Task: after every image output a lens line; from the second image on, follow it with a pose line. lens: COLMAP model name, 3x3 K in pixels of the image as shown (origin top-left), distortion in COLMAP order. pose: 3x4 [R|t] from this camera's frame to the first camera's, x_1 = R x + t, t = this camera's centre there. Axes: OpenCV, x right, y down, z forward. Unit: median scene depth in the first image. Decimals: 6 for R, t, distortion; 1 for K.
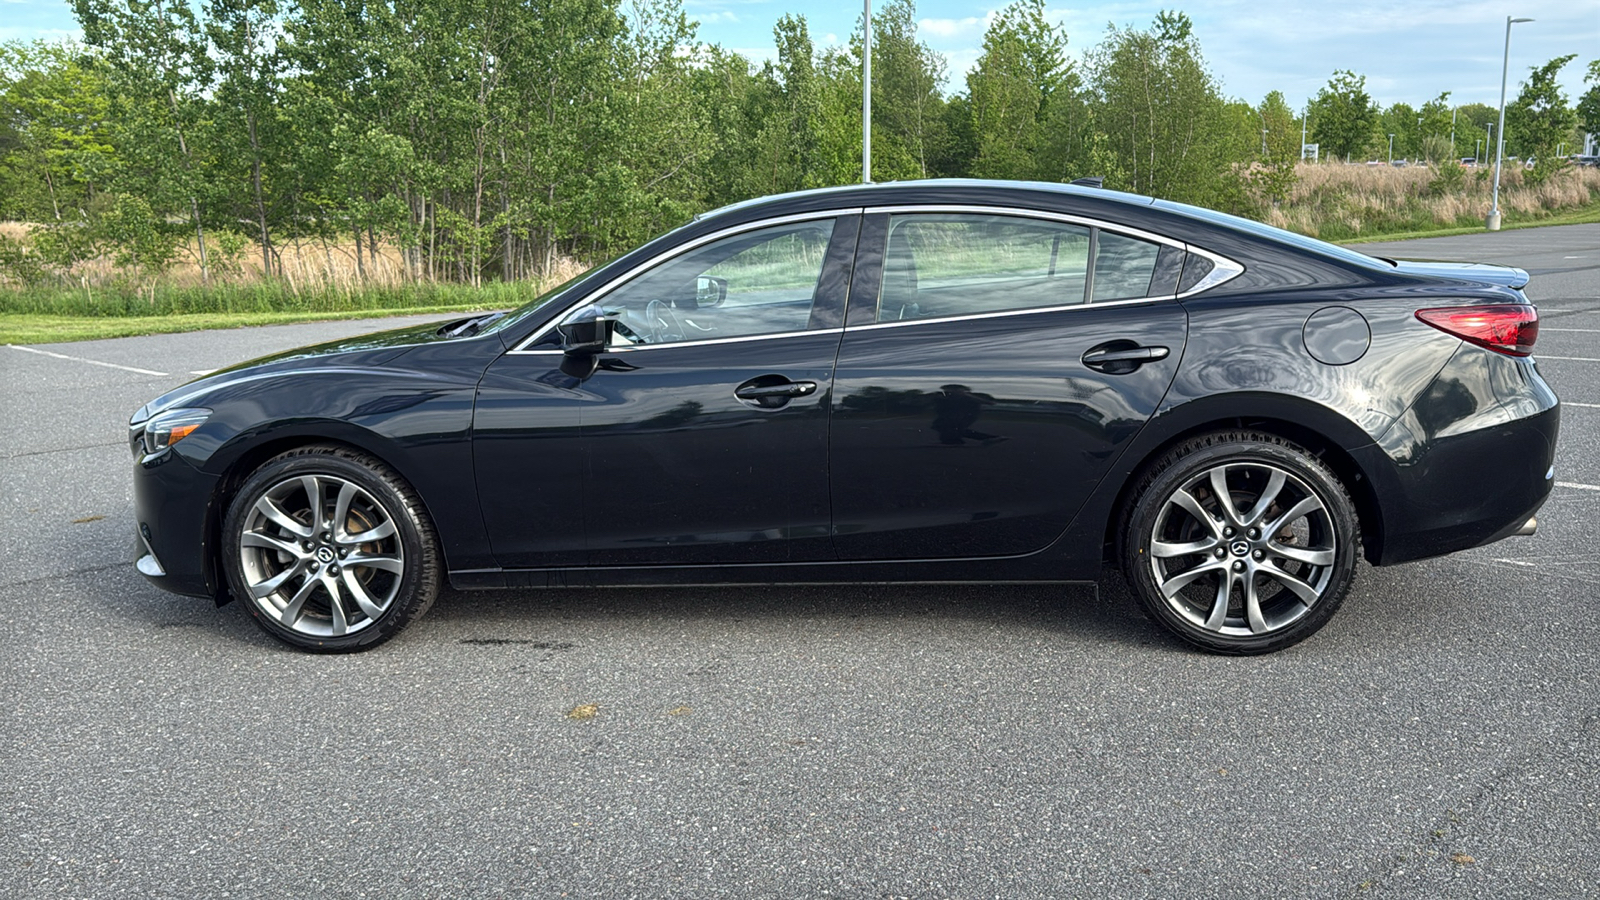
lens RADIAL K [[1371.0, 0, 814.6], [0, 1371.0, 480.2], [0, 0, 1]] dist [0.136761, -0.225891]
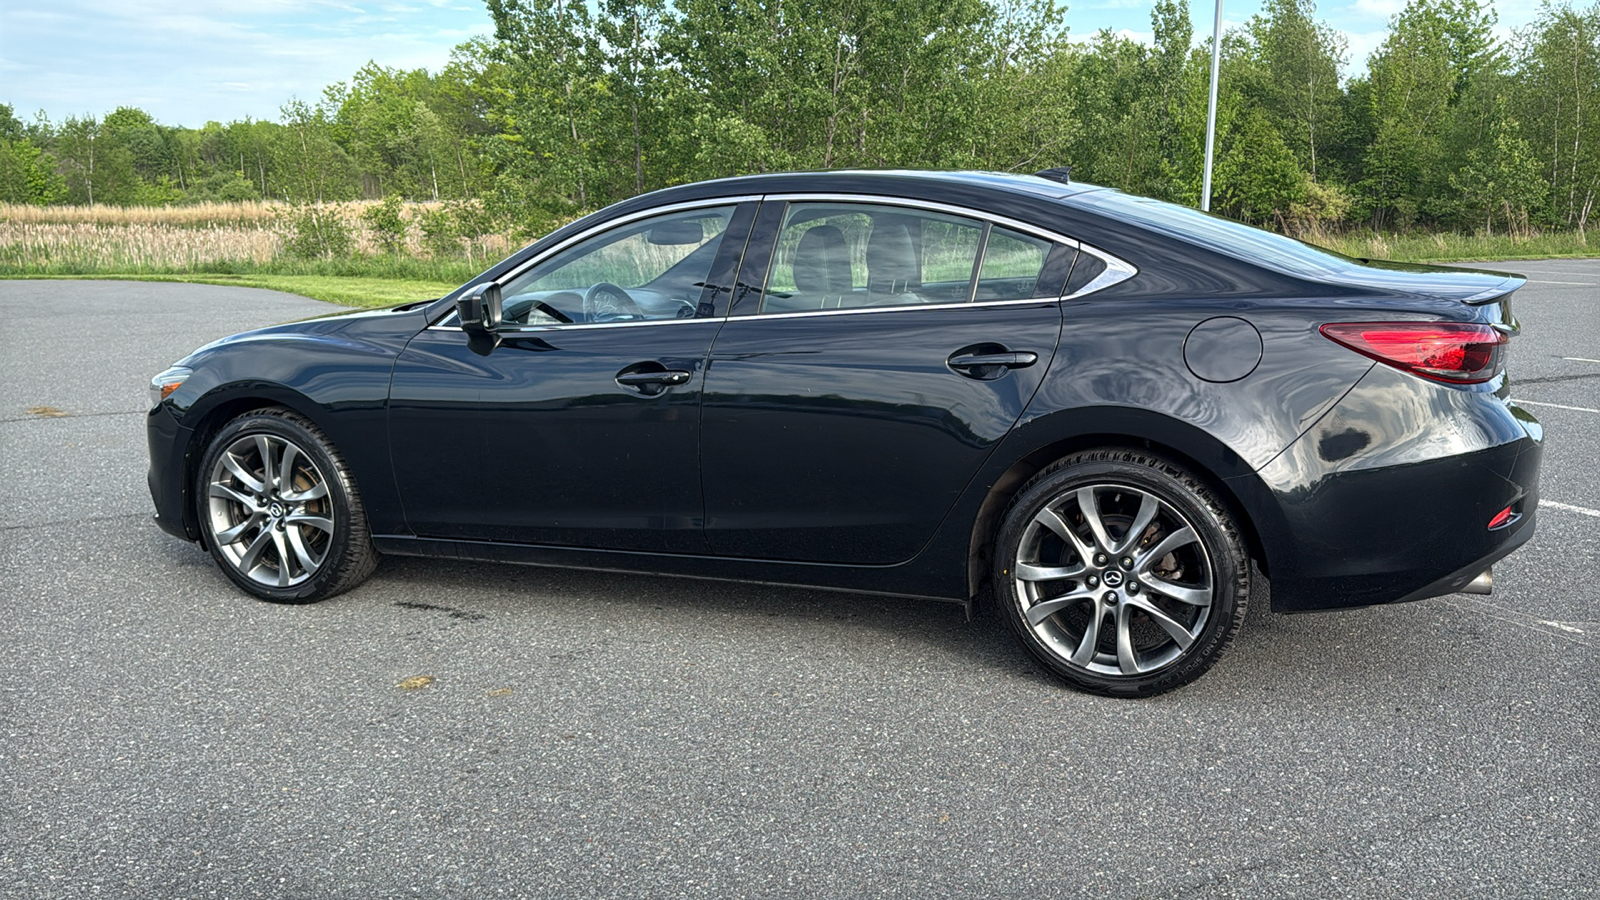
lens RADIAL K [[1371.0, 0, 847.4], [0, 1371.0, 451.7], [0, 0, 1]] dist [0.136761, -0.225891]
pose [[0.964905, 0.065601, -0.254274, 0.349466], [-0.068263, 0.997666, -0.001650, -0.019535], [0.253572, 0.018950, 0.967131, 0.078499]]
